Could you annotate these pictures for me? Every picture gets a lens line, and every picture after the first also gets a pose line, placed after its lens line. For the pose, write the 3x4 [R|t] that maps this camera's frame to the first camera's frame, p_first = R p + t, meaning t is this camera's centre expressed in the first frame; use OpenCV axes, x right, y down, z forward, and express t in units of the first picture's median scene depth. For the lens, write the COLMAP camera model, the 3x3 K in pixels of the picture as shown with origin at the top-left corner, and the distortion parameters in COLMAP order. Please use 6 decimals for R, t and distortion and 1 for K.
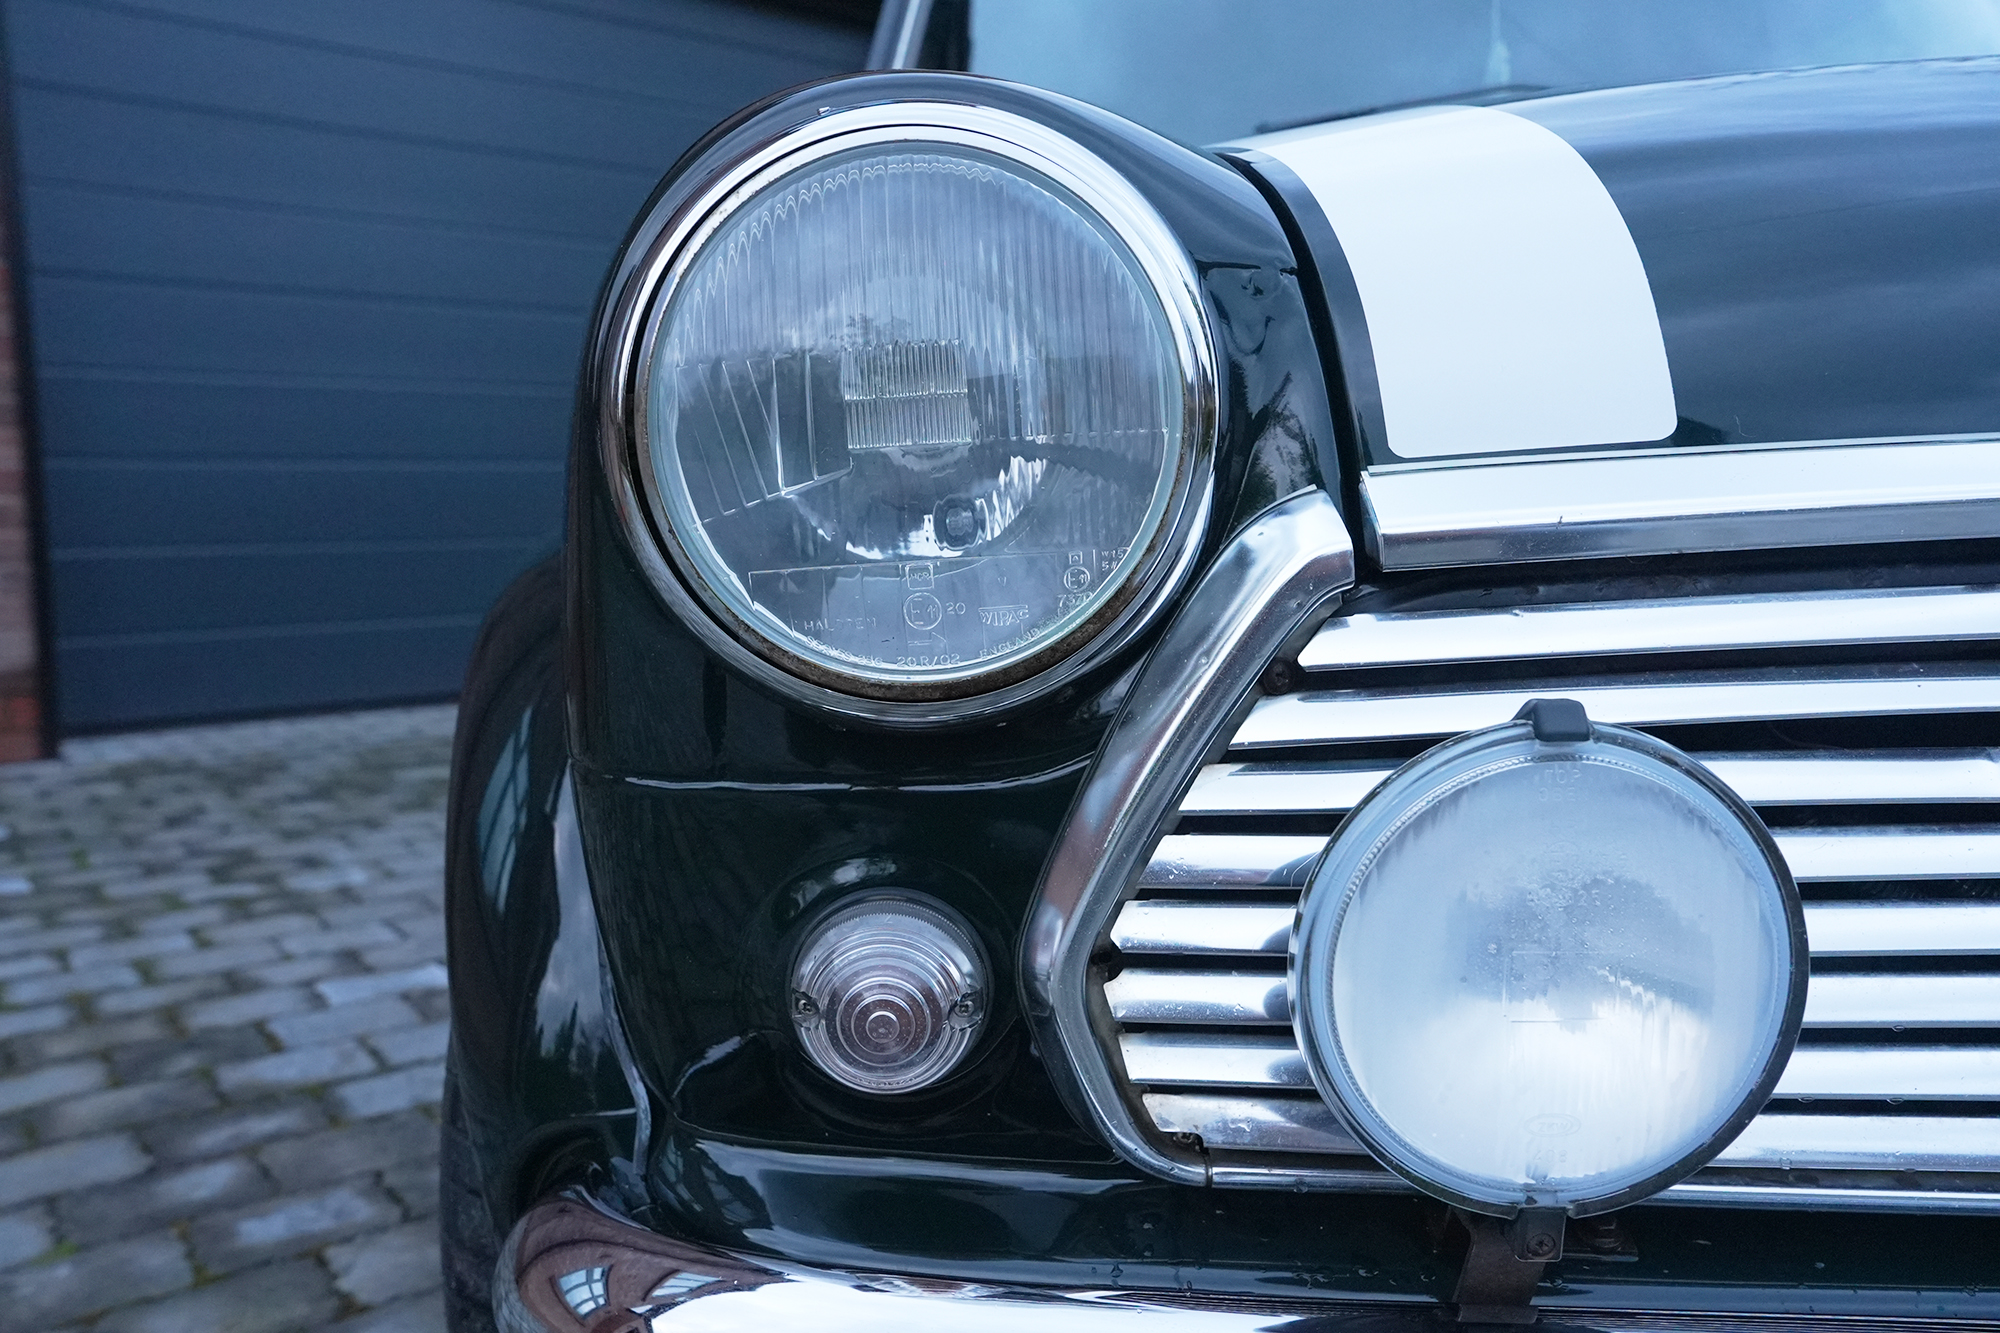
lens RADIAL K [[1415.7, 0, 1024.5], [0, 1415.7, 658.4], [0, 0, 1]] dist [-0.101103, 0.082549]
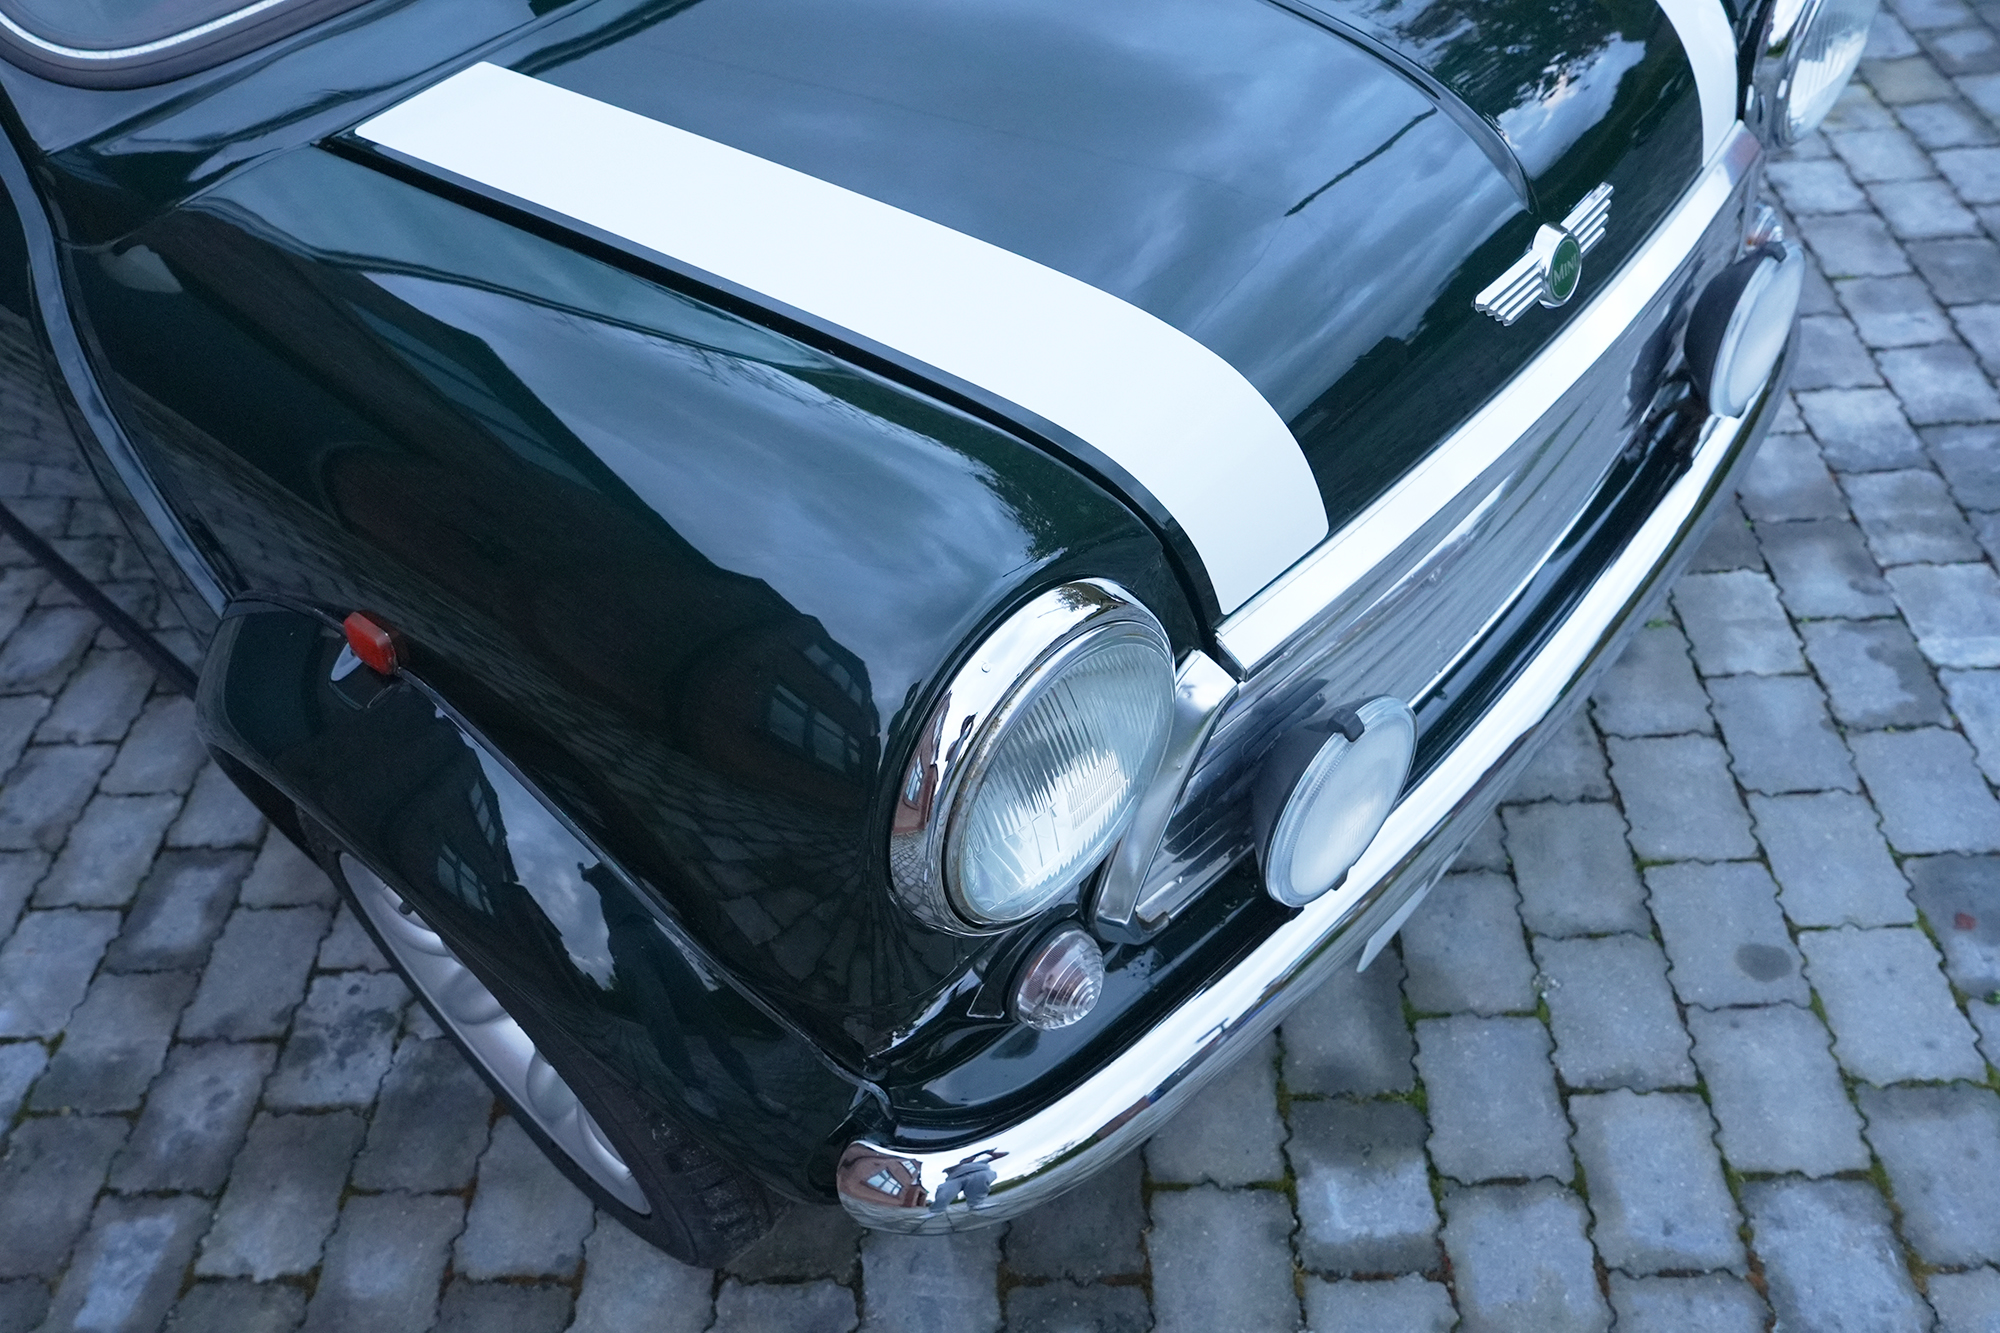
lens RADIAL K [[1581.0, 0, 986.5], [0, 1581.0, 665.7], [0, 0, 1]] dist [-0.057591, 0.041458]
pose [[0.679208, -0.572310, 0.459497, -0.282250], [0.178031, 0.735836, 0.653337, -0.455721], [-0.712026, -0.361947, 0.601675, -0.003872]]
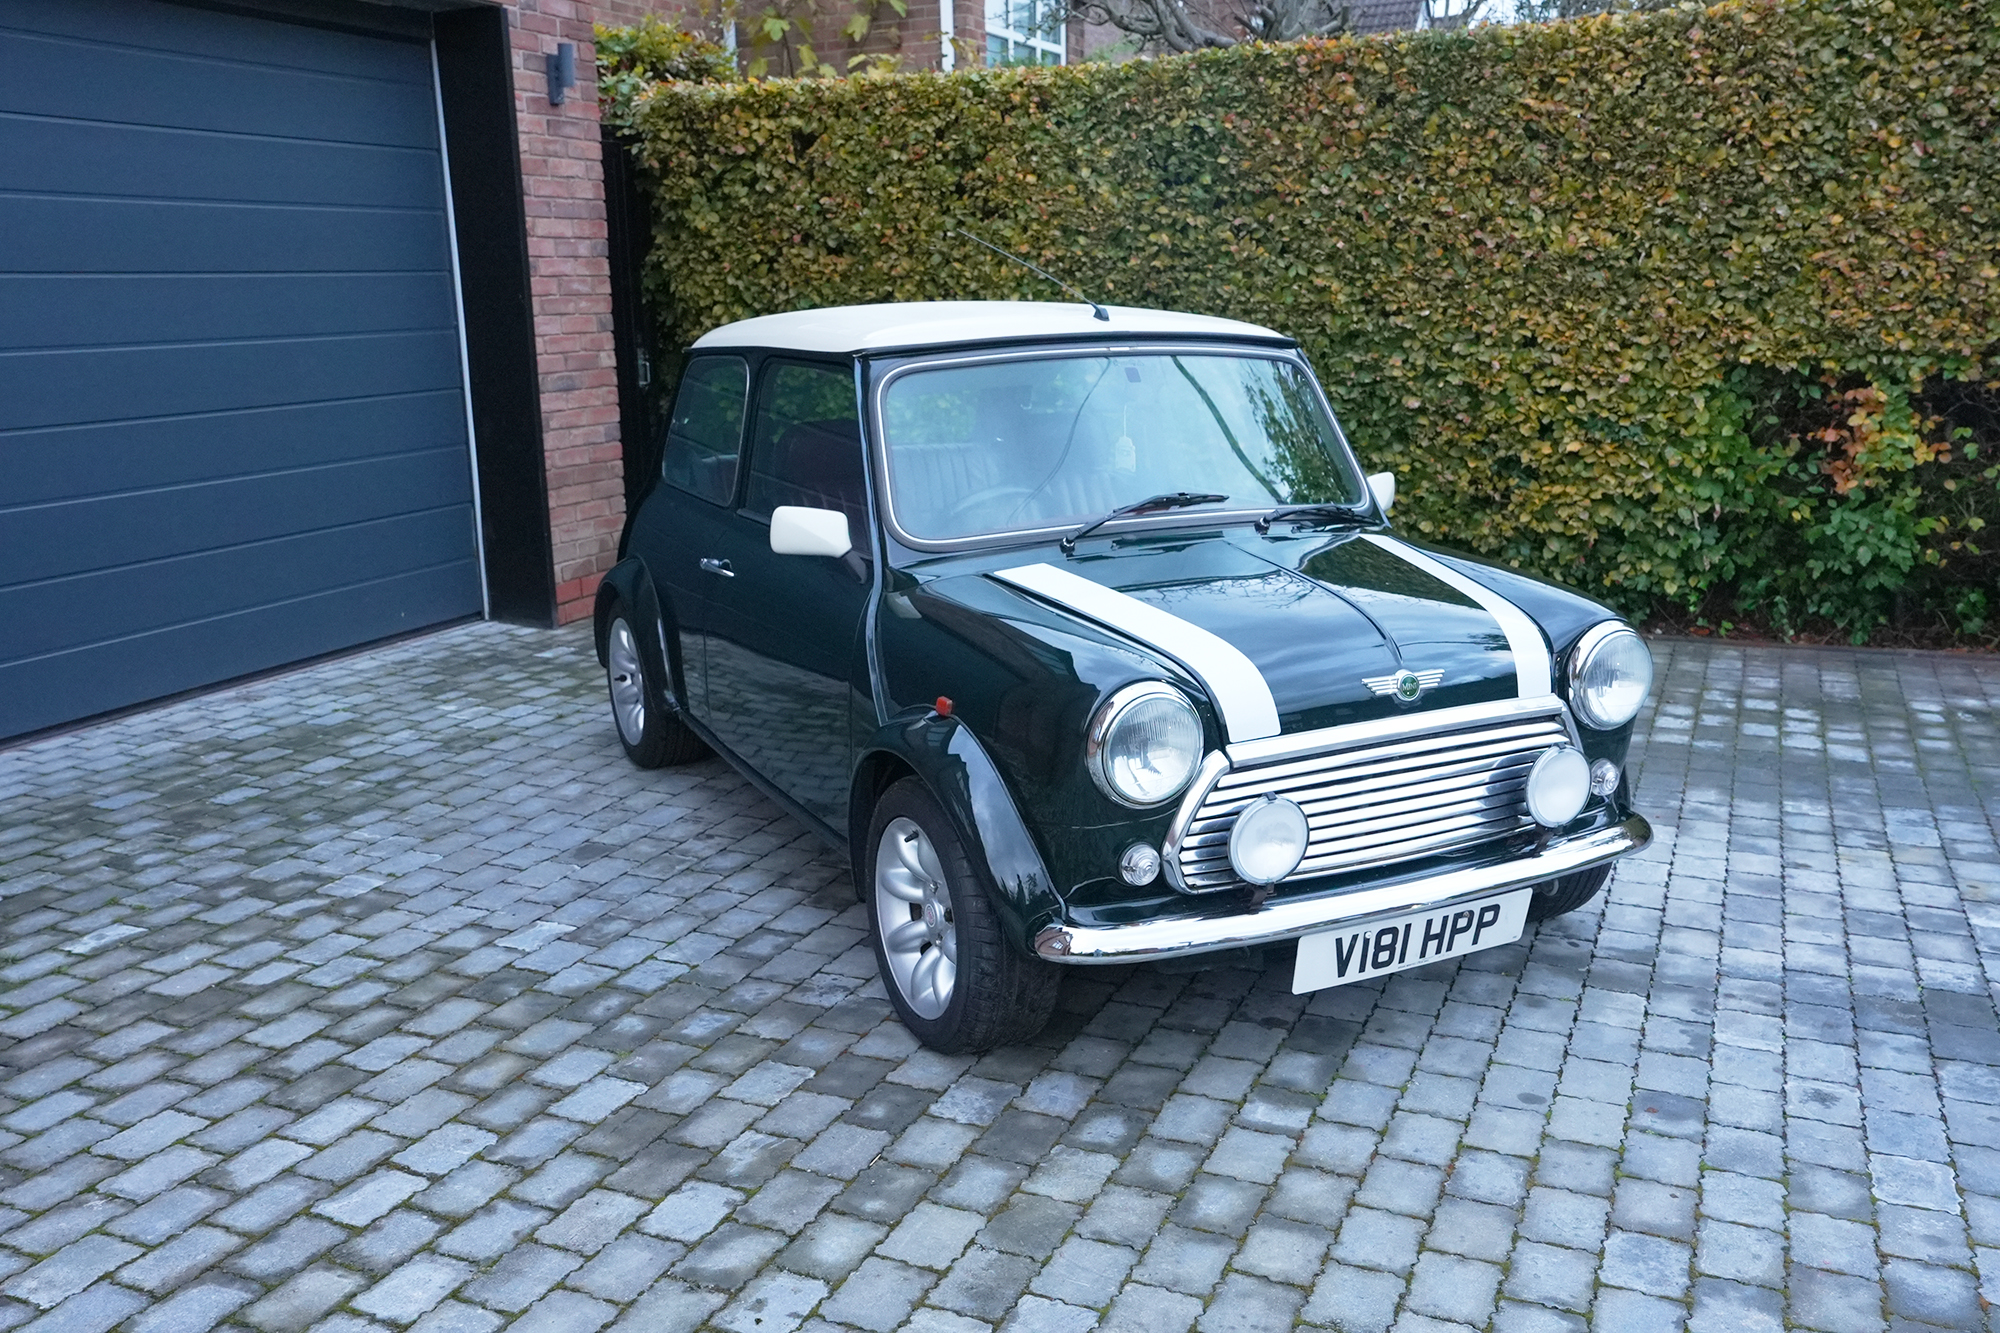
lens RADIAL K [[1702.7, 0, 1005.2], [0, 1702.7, 677.2], [0, 0, 1]] dist [-0.068919, 0.123312]
pose [[0.902293, -0.105336, 0.418058, -0.915536], [0.054165, 0.989706, 0.132468, -0.376338], [-0.427708, -0.096881, 0.898710, -1.254156]]
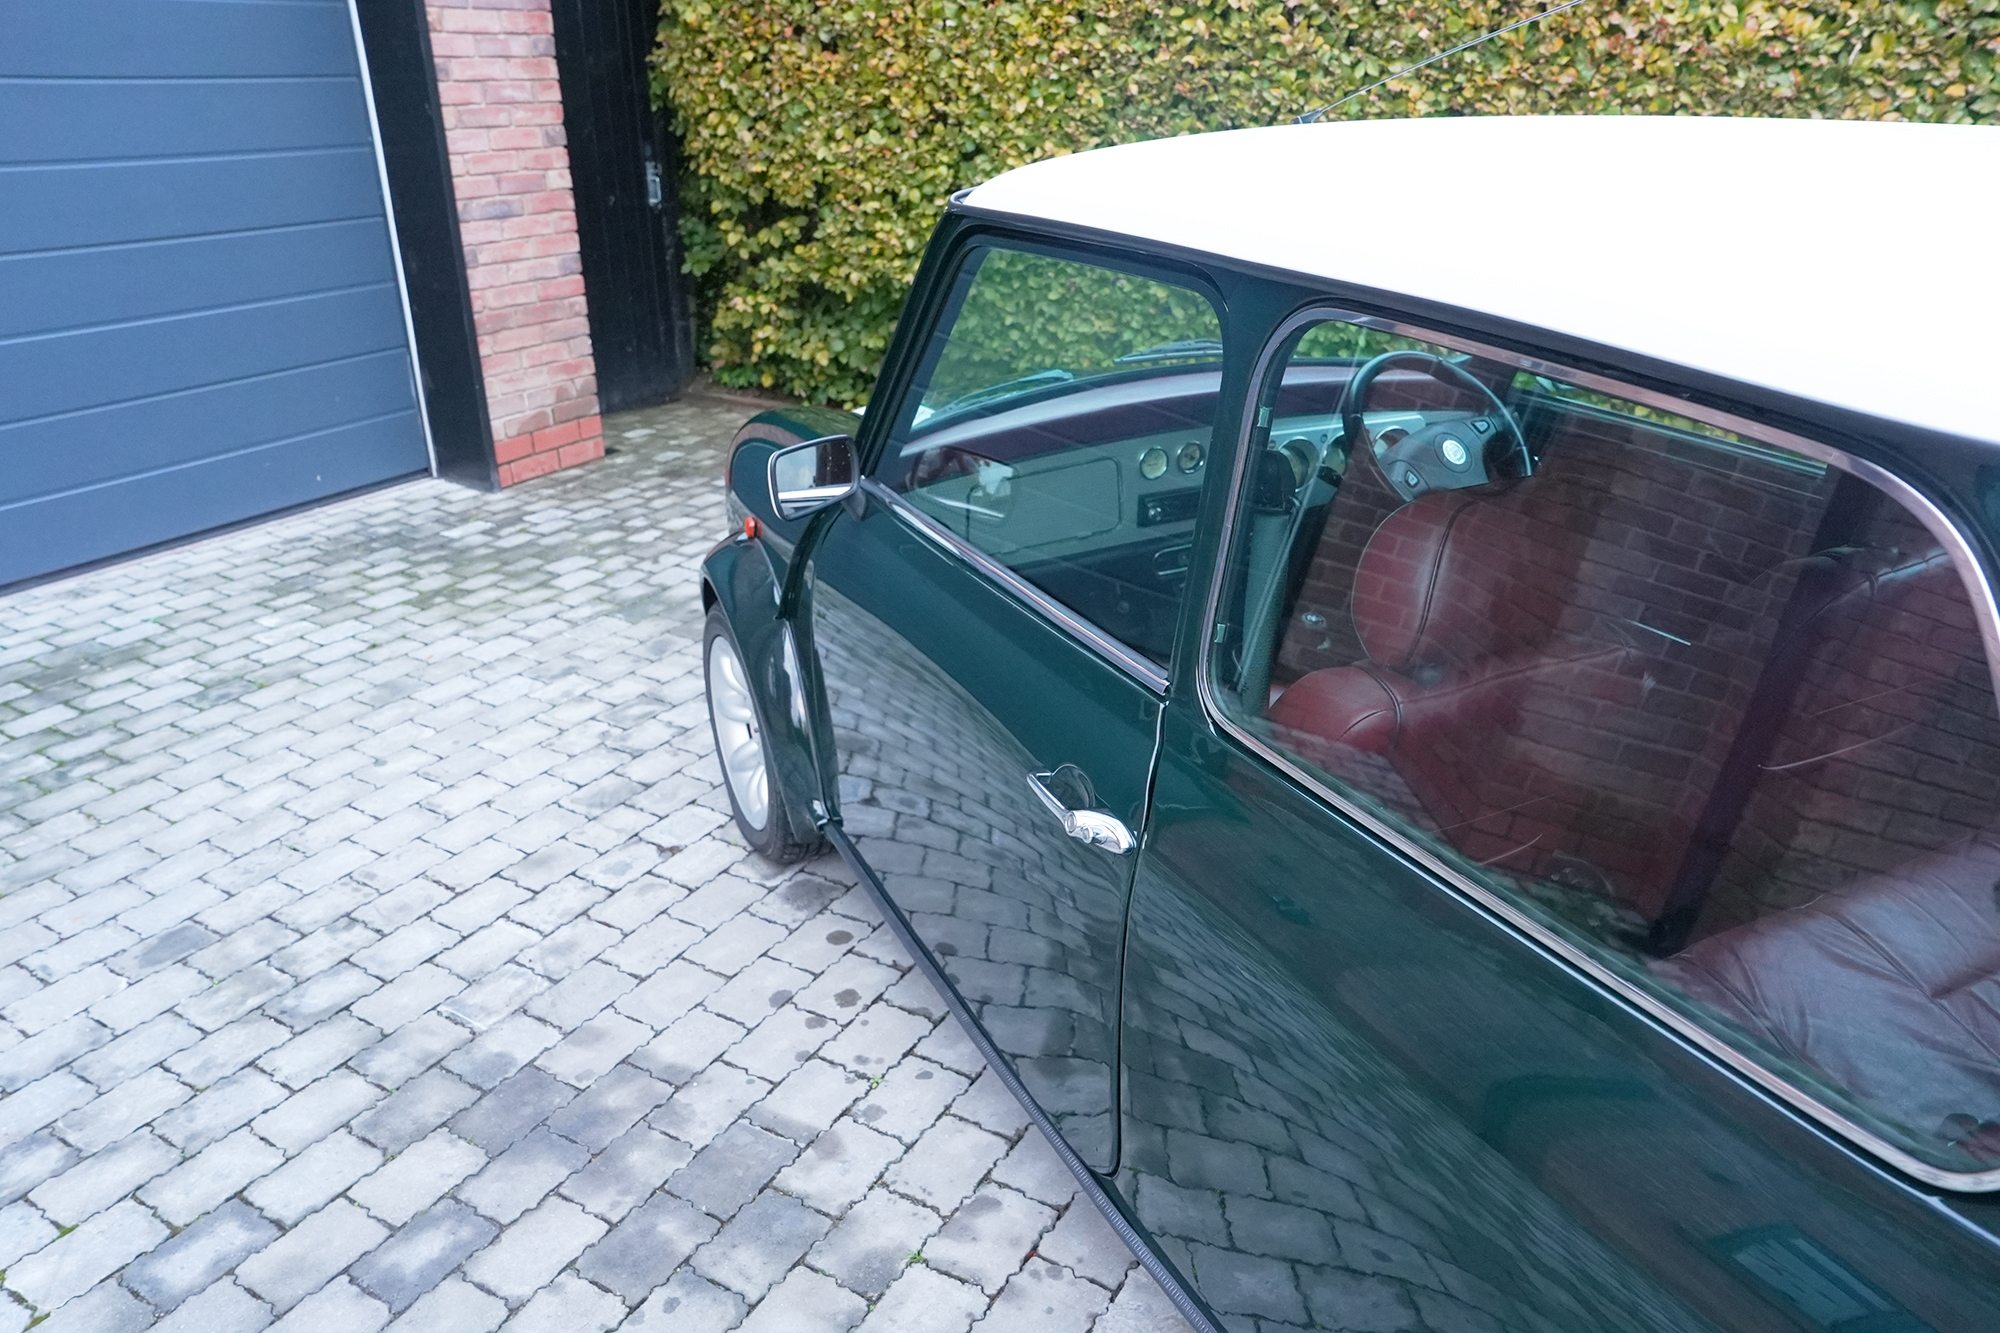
lens RADIAL K [[1367.8, 0, 1003.6], [0, 1367.8, 677.4], [0, 0, 1]] dist [-0.114036, 0.083801]
pose [[0.954483, -0.126880, 0.269934, 0.153337], [0.039940, 0.951230, 0.305887, -0.486406], [-0.295580, -0.281183, 0.913000, -0.076331]]
